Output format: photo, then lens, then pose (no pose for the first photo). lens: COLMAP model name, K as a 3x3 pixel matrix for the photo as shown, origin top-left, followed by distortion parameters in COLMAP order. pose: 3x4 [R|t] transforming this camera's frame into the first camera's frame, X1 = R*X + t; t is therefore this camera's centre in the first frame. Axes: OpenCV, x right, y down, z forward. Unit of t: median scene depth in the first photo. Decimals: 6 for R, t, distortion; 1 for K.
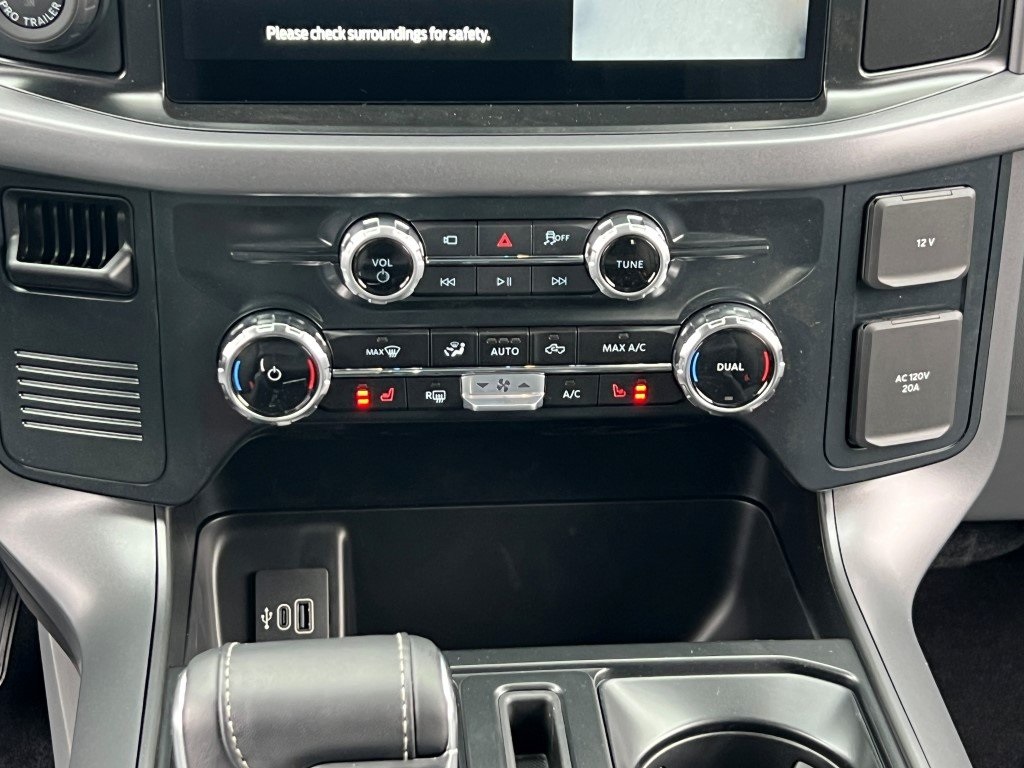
lens RADIAL K [[1870.2, 0, 514.8], [0, 1870.2, 366.7], [0, 0, 1]] dist [0.133355, 0.000000]
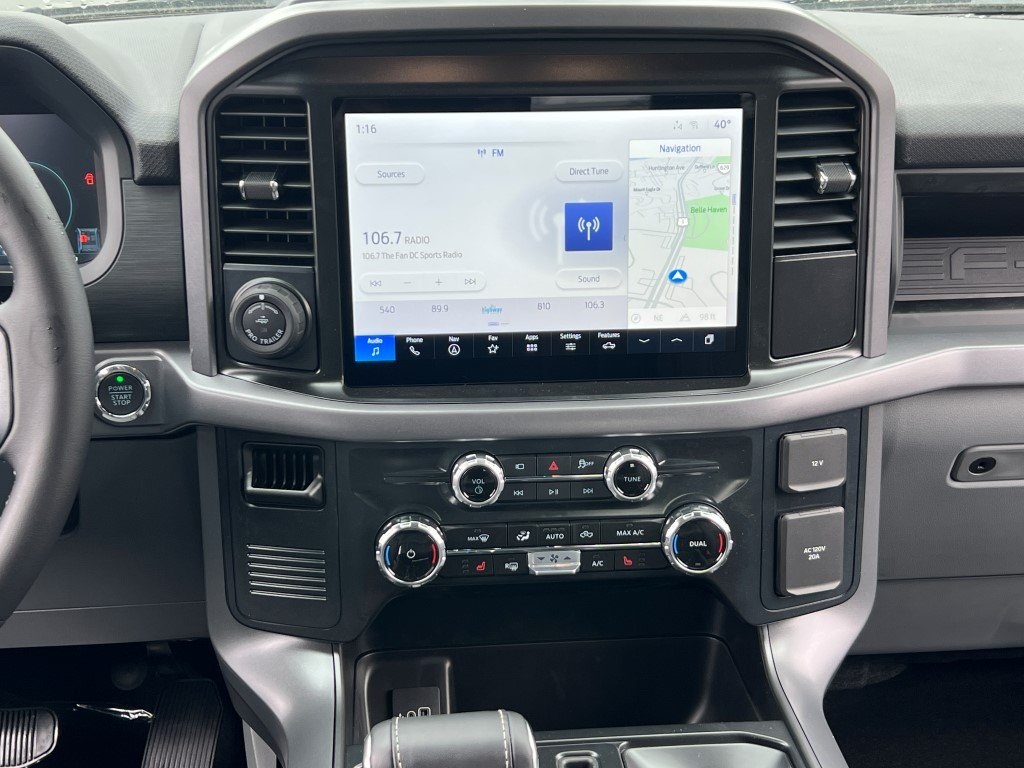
lens RADIAL K [[1359.3, 0, 510.7], [0, 1359.3, 383.2], [0, 0, 1]] dist [0.114356, 0.000000]
pose [[0.999610, -0.024281, -0.013820, -0.023732], [0.022070, 0.989575, -0.142317, 0.026737], [0.017132, 0.141956, 0.989725, -0.161622]]
